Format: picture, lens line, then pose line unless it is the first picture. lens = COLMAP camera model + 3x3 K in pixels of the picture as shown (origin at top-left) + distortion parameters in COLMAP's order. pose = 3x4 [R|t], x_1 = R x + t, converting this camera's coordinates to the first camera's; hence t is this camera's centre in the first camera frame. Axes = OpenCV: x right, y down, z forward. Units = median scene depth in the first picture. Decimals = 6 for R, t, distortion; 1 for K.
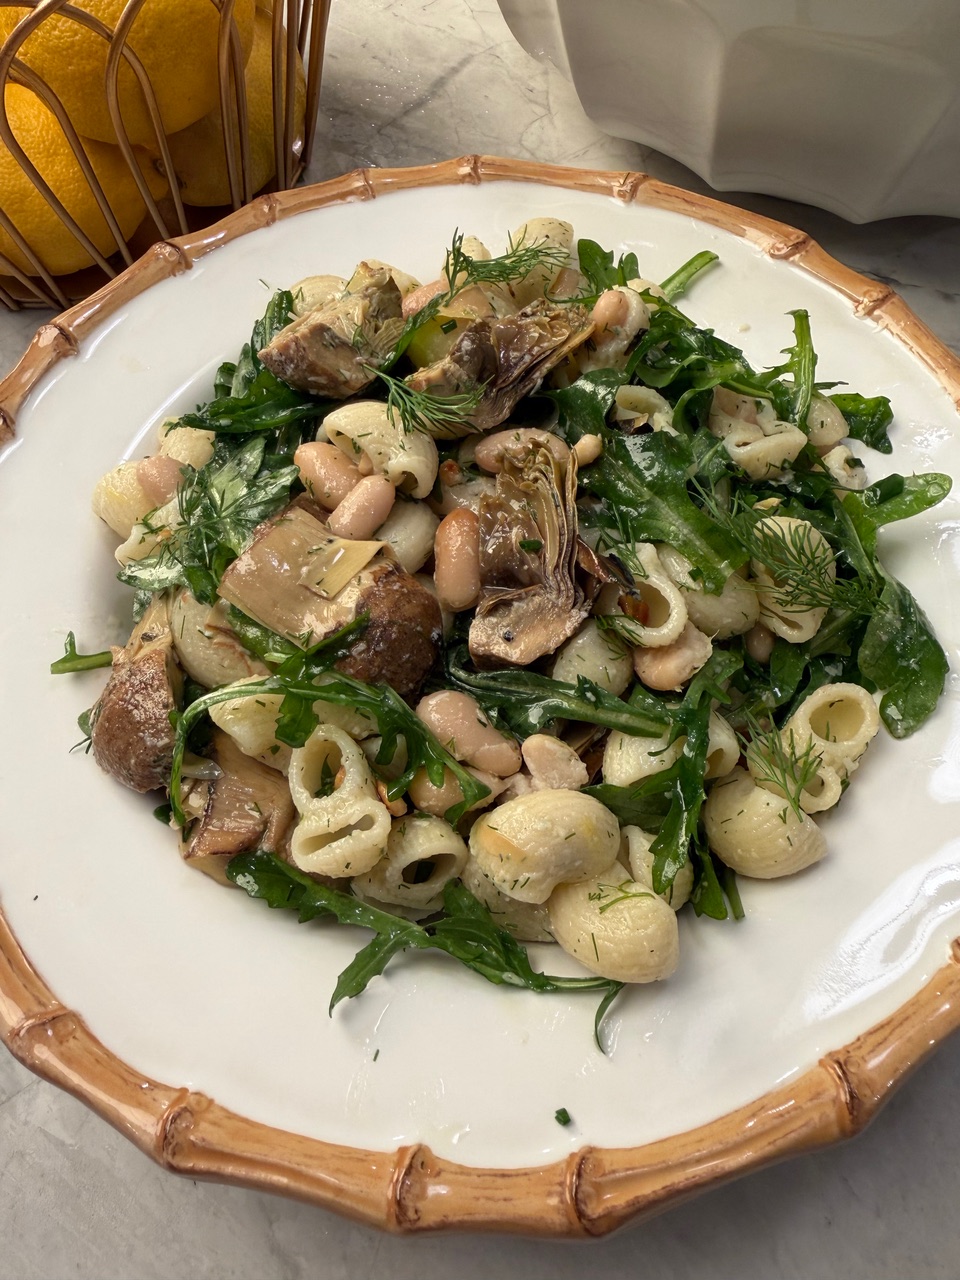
lens RADIAL K [[971.1, 0, 534.5], [0, 971.1, 639.4], [0, 0, 1]] dist [-0.002901, 0.000567]
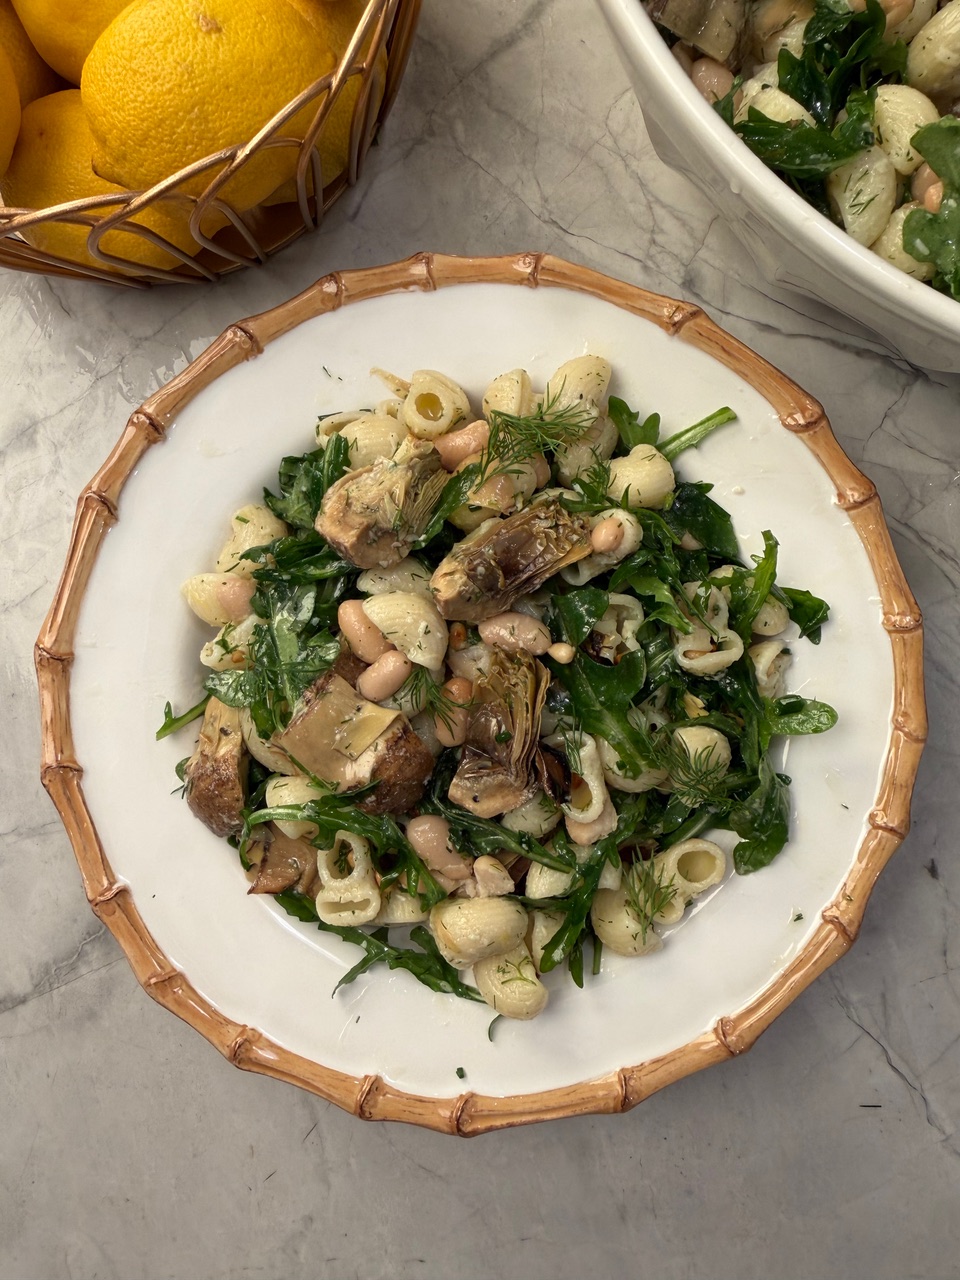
lens RADIAL K [[971.1, 0, 534.5], [0, 971.1, 639.4], [0, 0, 1]] dist [-0.002901, 0.000567]
pose [[0.983080, 0.182960, 0.008926, 0.001858], [-0.165579, 0.866741, 0.470472, -0.876334], [0.078341, -0.463989, 0.882370, -0.136657]]
